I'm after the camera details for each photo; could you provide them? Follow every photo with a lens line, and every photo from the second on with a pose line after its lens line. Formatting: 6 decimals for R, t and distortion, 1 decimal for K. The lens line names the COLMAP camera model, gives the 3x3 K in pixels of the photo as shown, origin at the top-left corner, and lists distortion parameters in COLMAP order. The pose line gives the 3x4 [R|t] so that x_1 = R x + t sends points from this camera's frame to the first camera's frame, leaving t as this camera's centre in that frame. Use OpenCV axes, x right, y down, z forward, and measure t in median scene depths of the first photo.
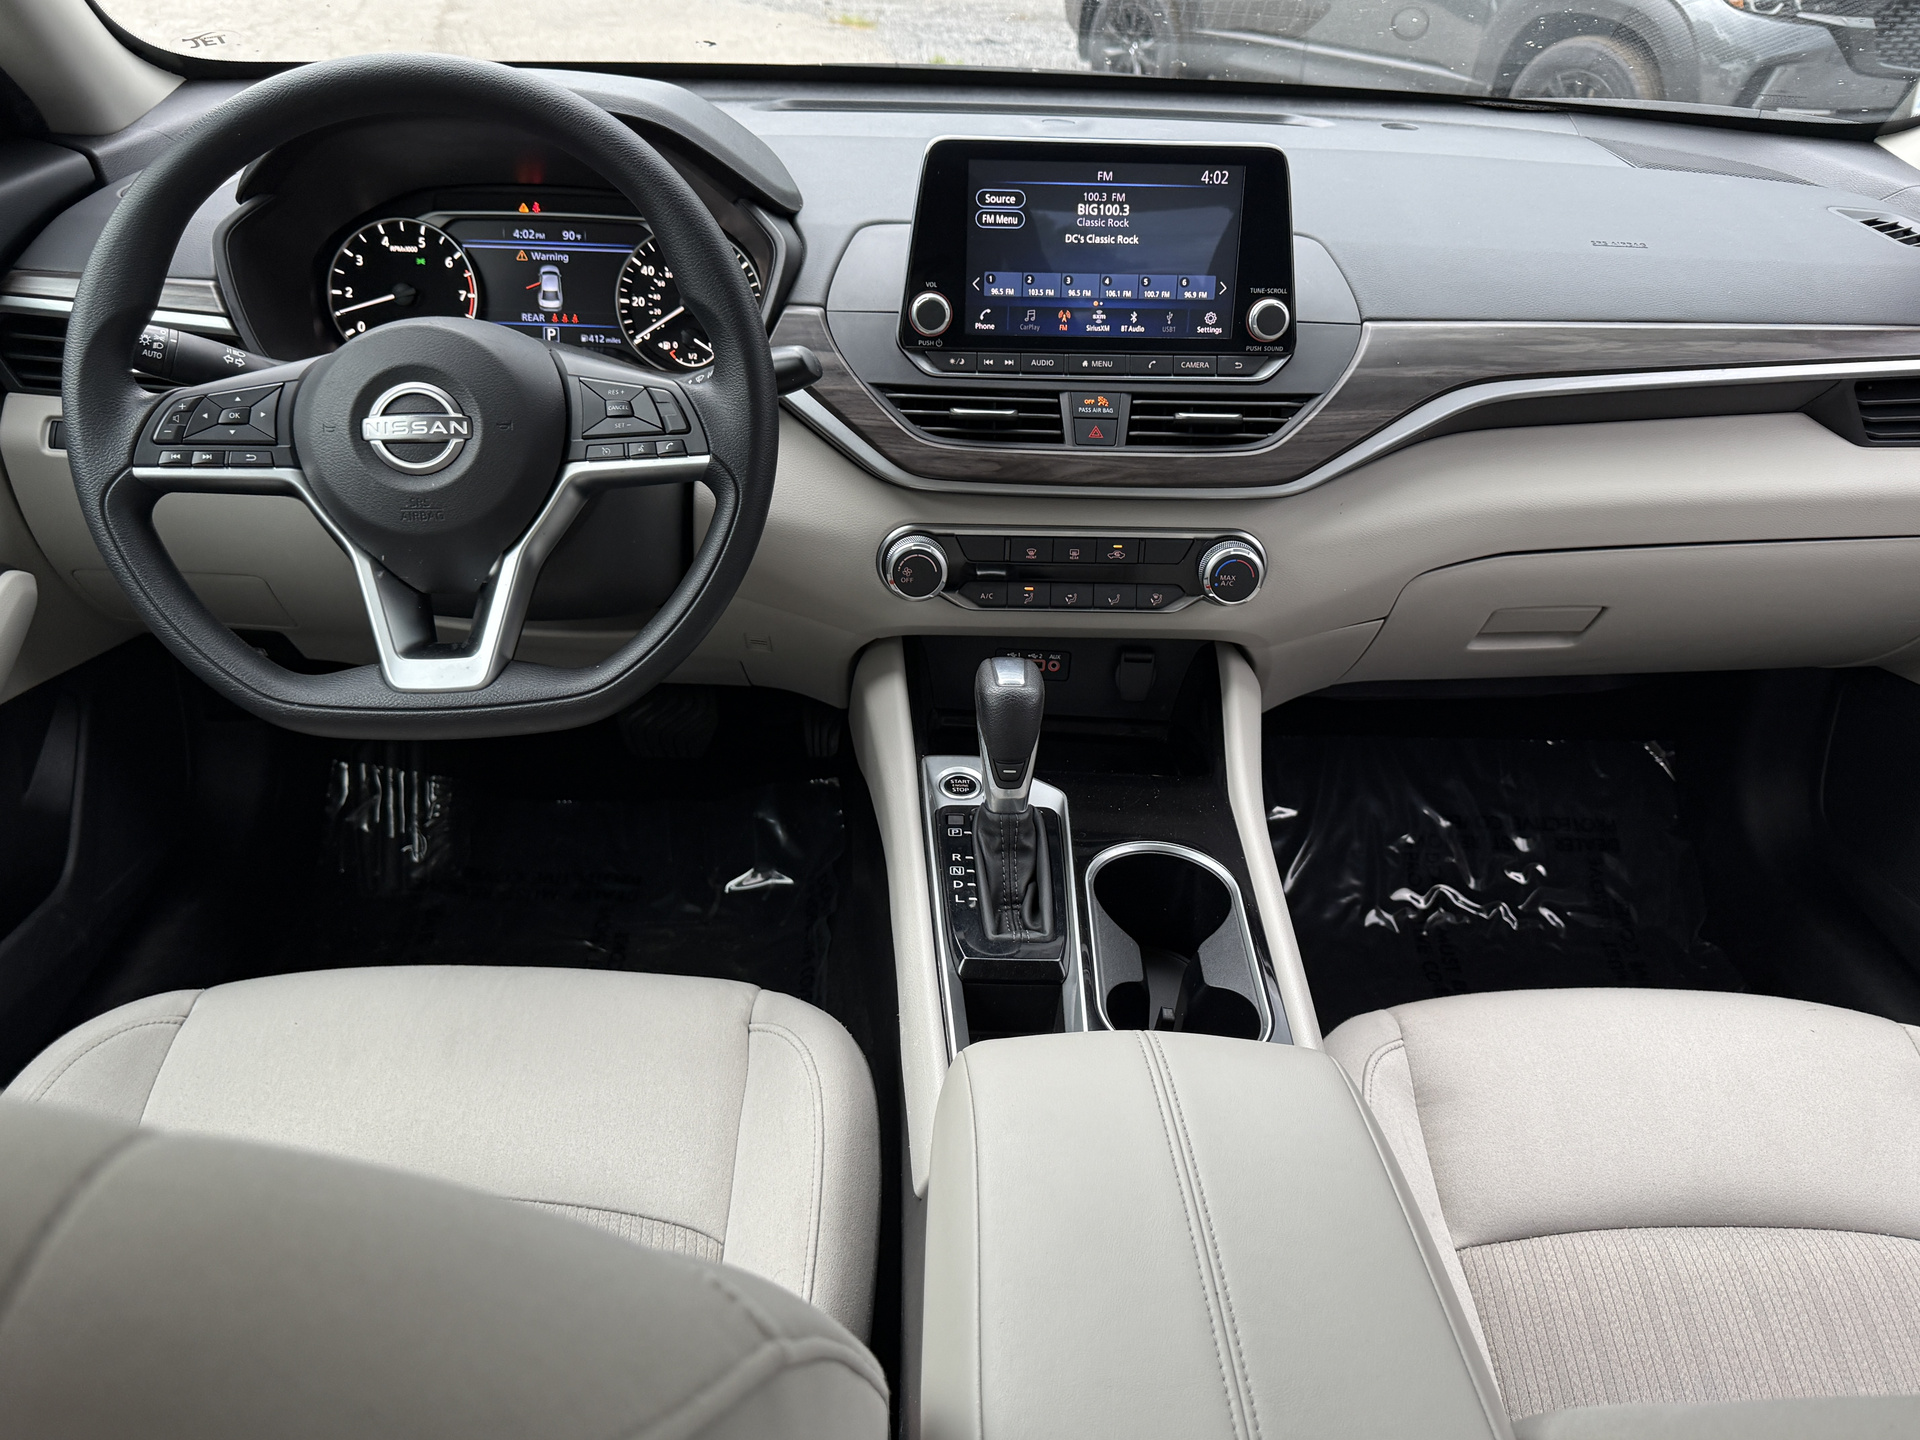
lens RADIAL K [[1610.0, 0, 975.6], [0, 1610.0, 737.5], [0, 0, 1]] dist [0.102151, -0.202308]
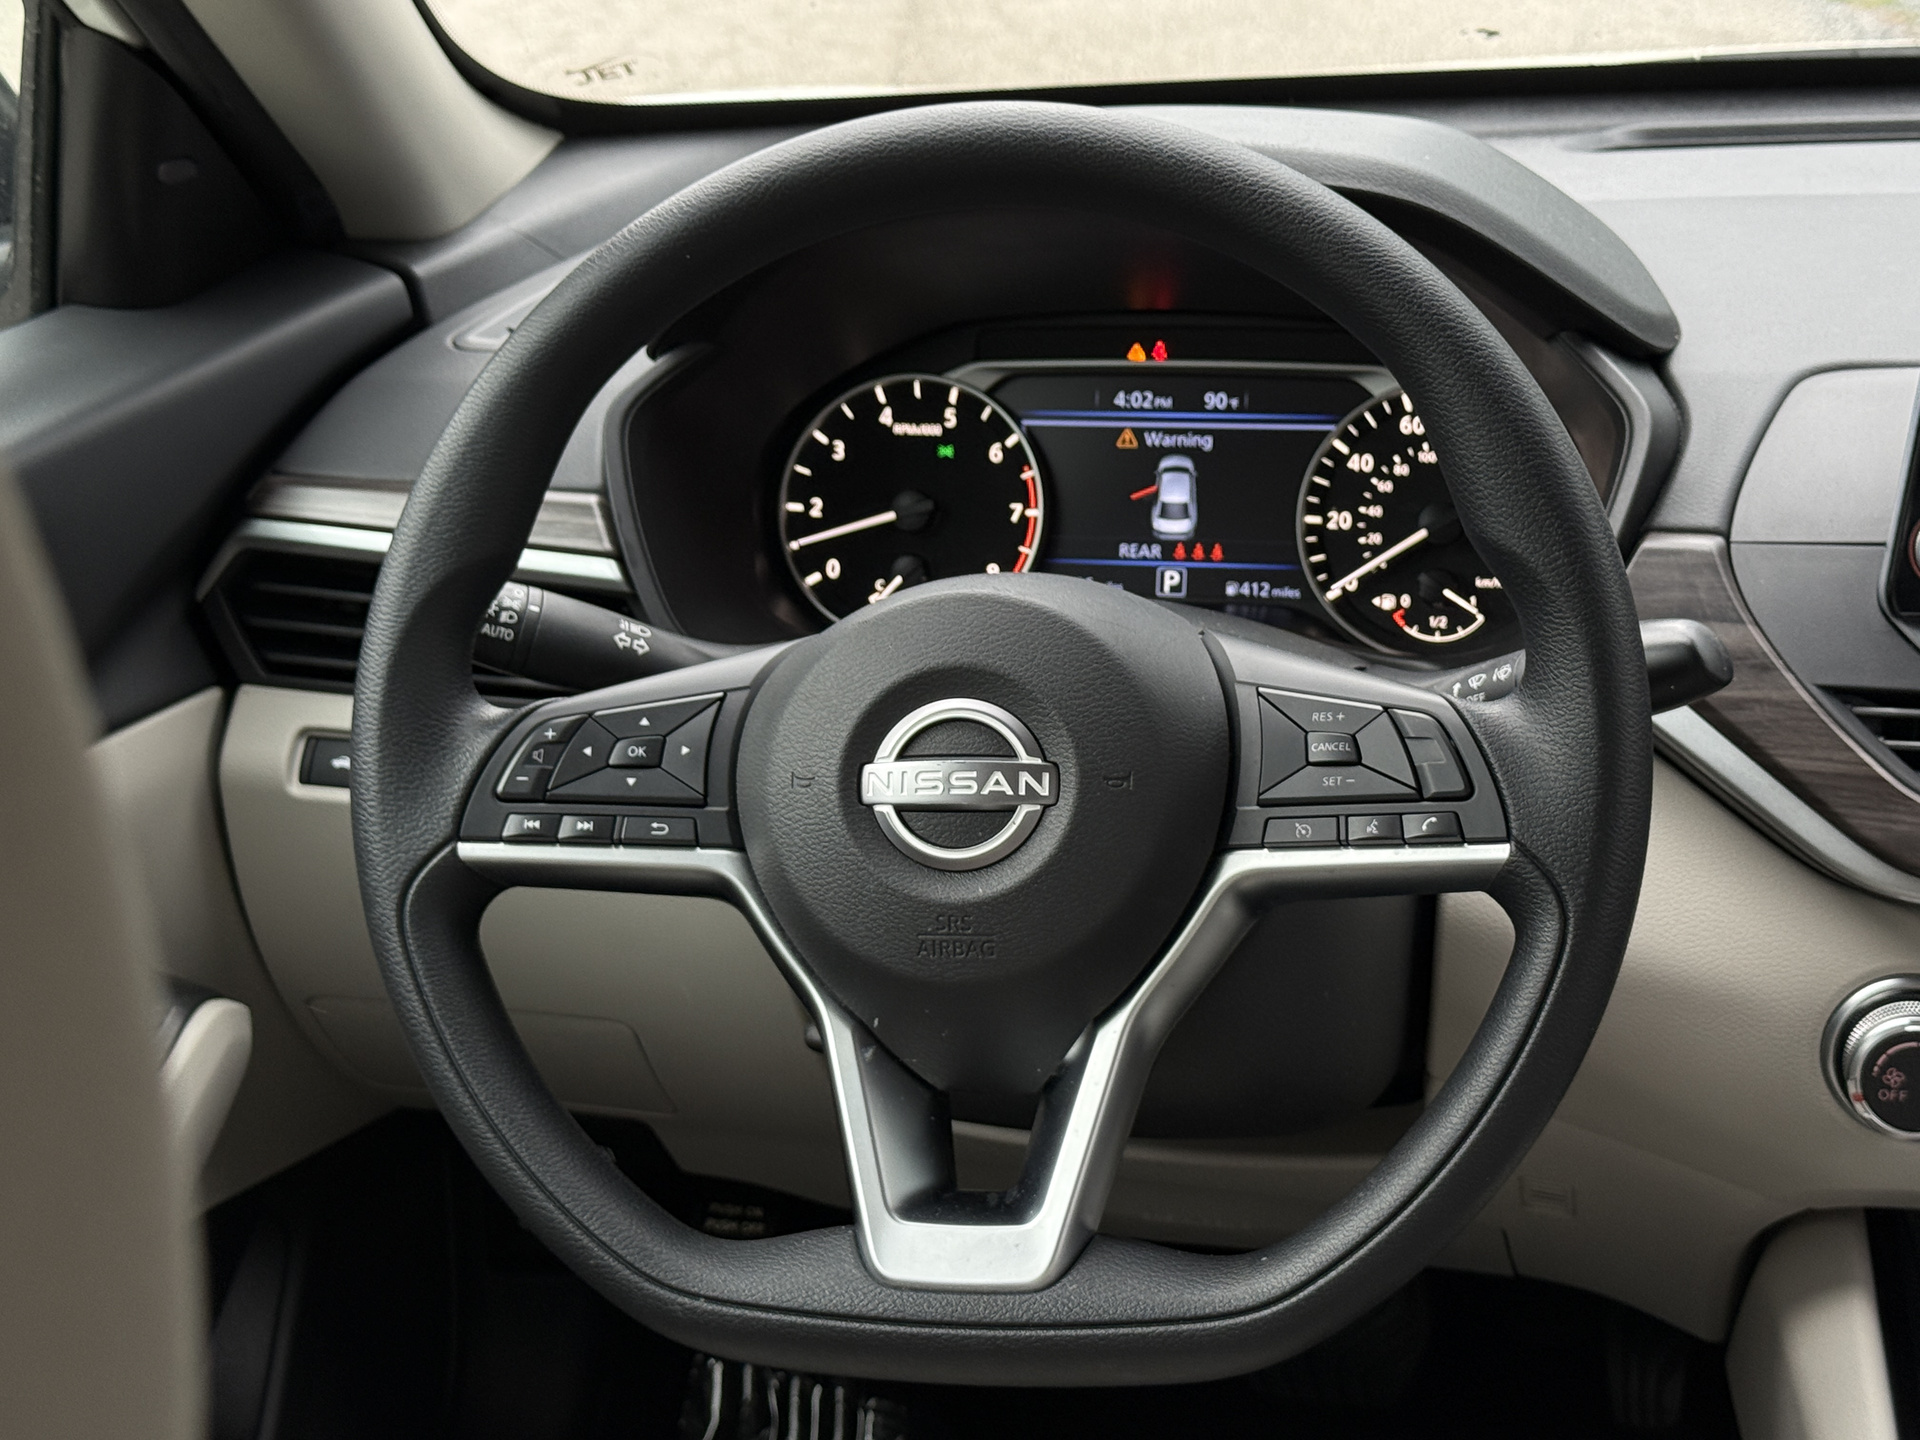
lens RADIAL K [[3186.1, 0, 933.2], [0, 3186.1, 728.2], [0, 0, 1]] dist [0.134633, 0.000000]
pose [[0.958797, 0.018208, -0.283508, -0.044849], [-0.067298, 0.984097, -0.164392, -0.028621], [0.276006, 0.176699, 0.944774, 0.012870]]
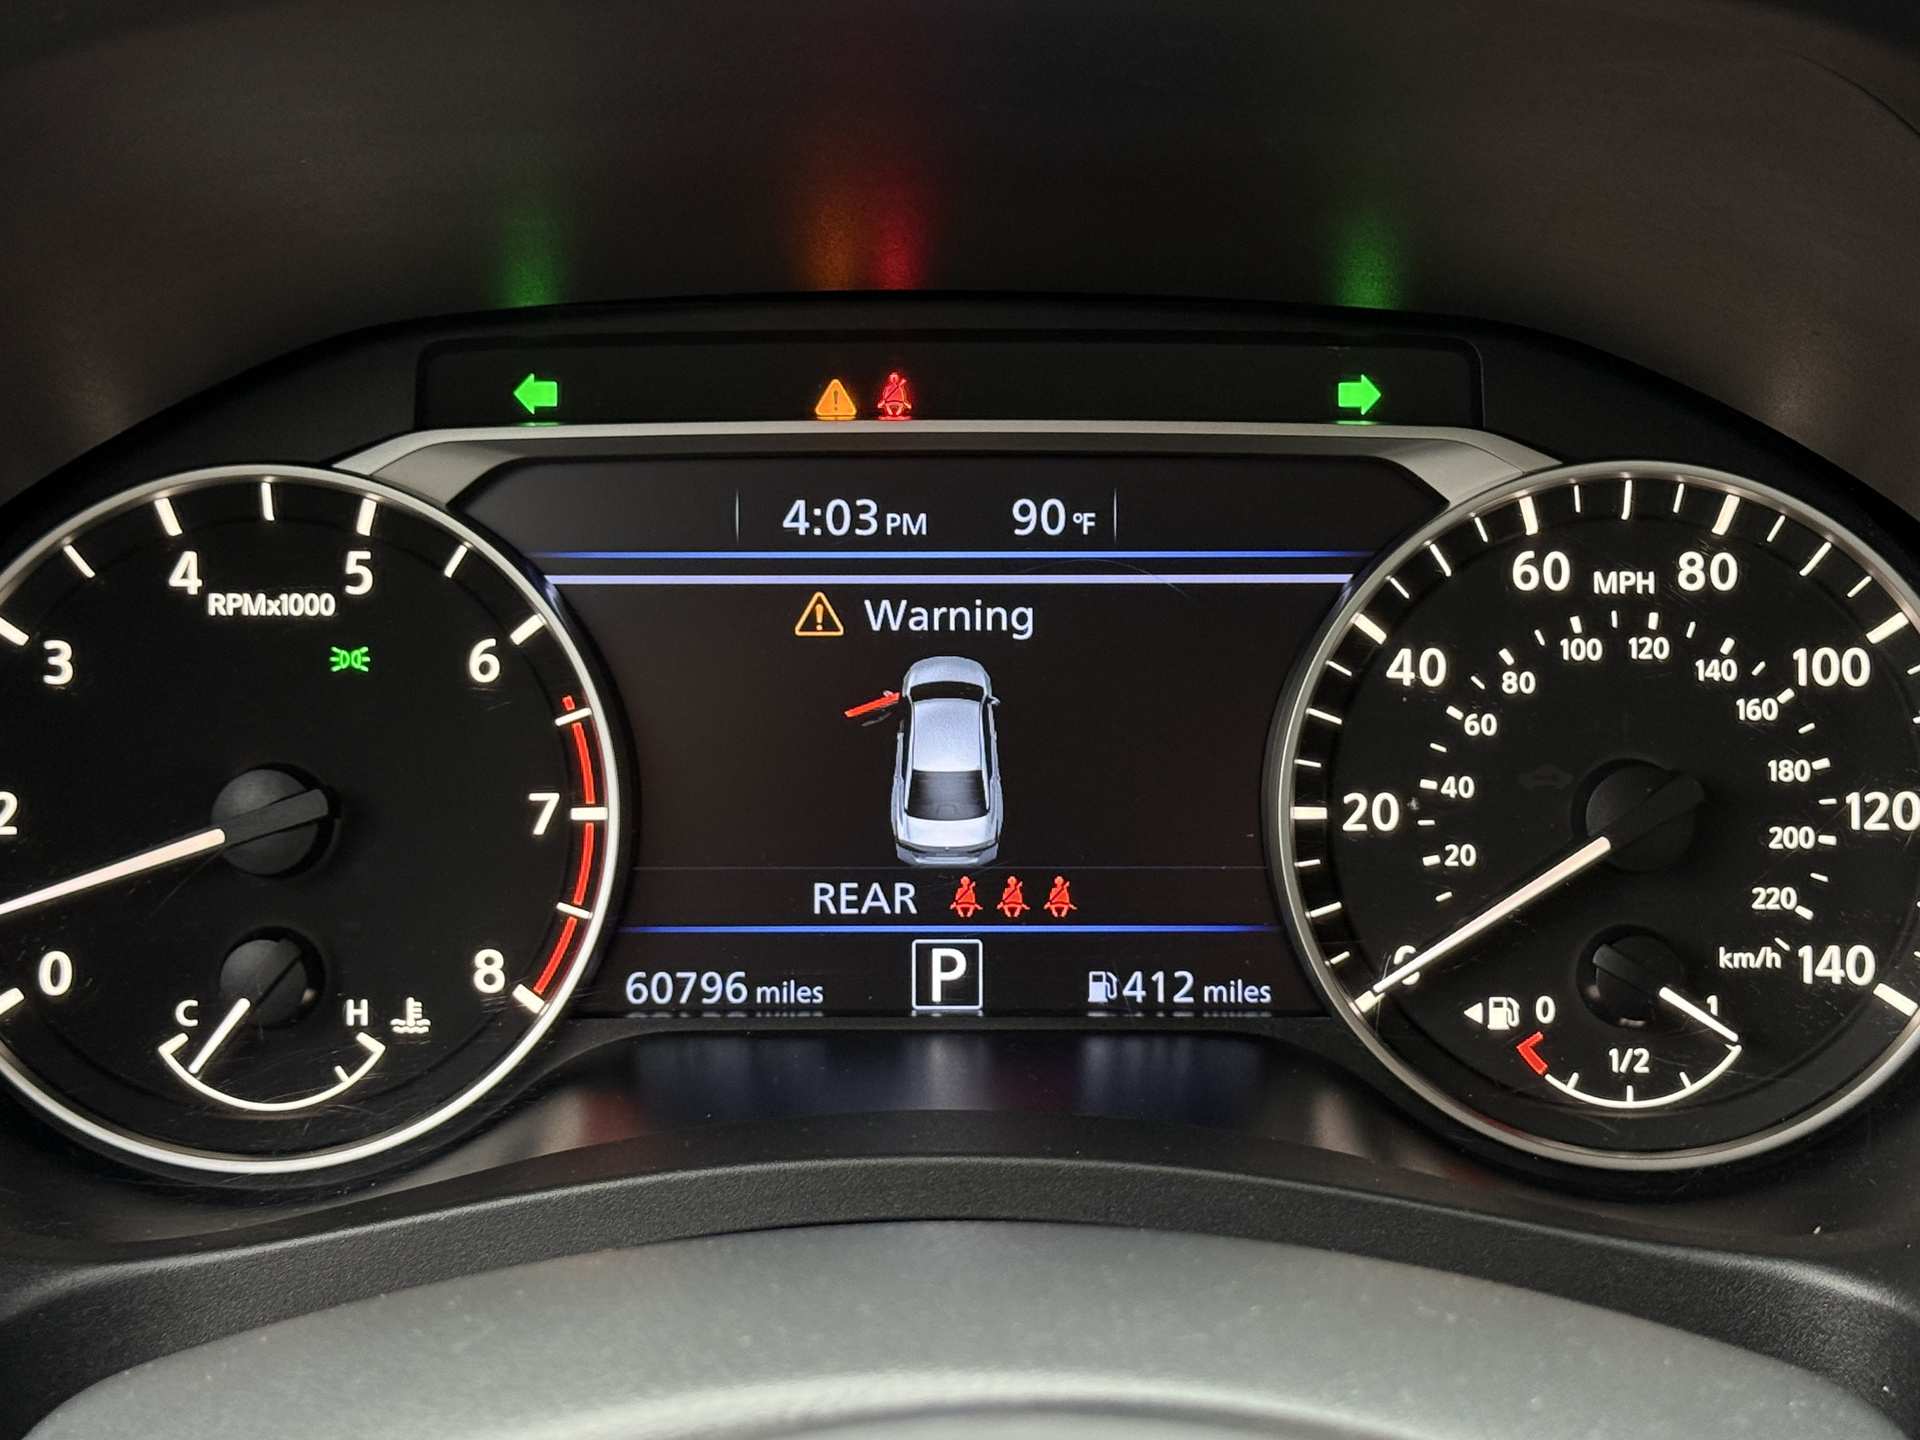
lens RADIAL K [[3316.9, 0, 942.8], [0, 3316.9, 729.0], [0, 0, 1]] dist [0.113601, 0.000000]
pose [[0.998673, -0.023141, -0.046016, -0.262208], [0.014589, 0.983889, -0.178182, -0.220636], [0.049398, 0.177274, 0.982921, 0.625880]]
